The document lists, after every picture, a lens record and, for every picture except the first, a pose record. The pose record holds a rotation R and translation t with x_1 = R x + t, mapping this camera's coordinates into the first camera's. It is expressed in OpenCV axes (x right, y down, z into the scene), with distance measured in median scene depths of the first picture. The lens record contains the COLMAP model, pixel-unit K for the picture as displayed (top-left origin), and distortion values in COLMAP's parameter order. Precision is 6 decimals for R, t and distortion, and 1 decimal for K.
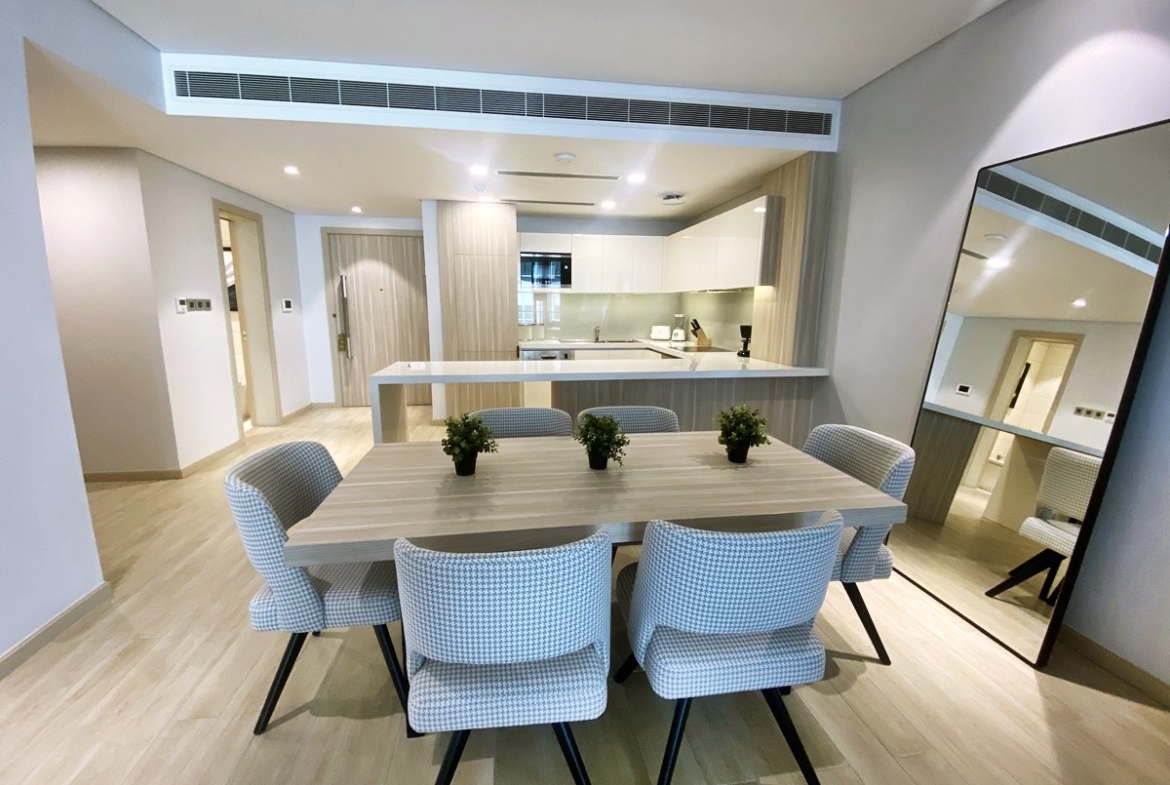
lens RADIAL K [[476.1, 0, 579.3], [0, 476.1, 390.8], [0, 0, 1]] dist [0.015445, -0.018415]
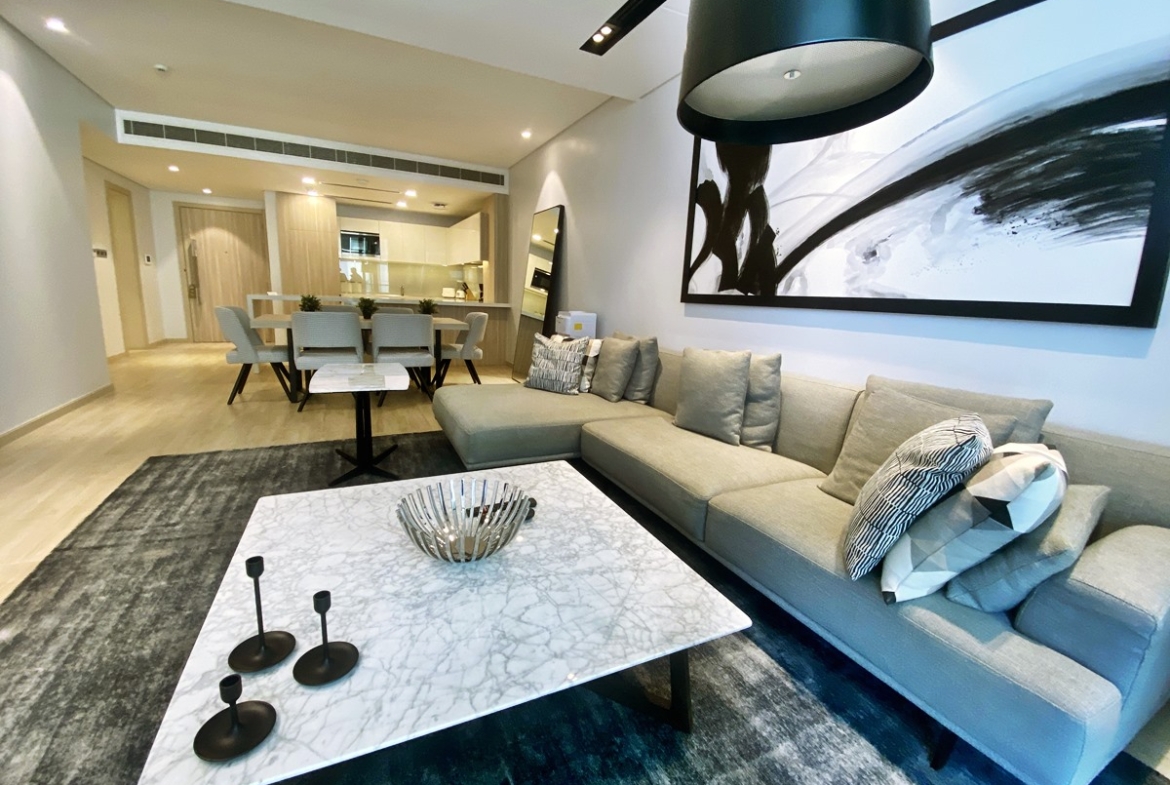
lens RADIAL K [[476.1, 0, 579.3], [0, 476.1, 390.8], [0, 0, 1]] dist [0.015445, -0.018415]
pose [[0.952947, -0.026154, 0.302006, 0.122546], [0.017482, 0.999355, 0.031382, 0.172571], [-0.302632, -0.024626, 0.952789, -0.655054]]
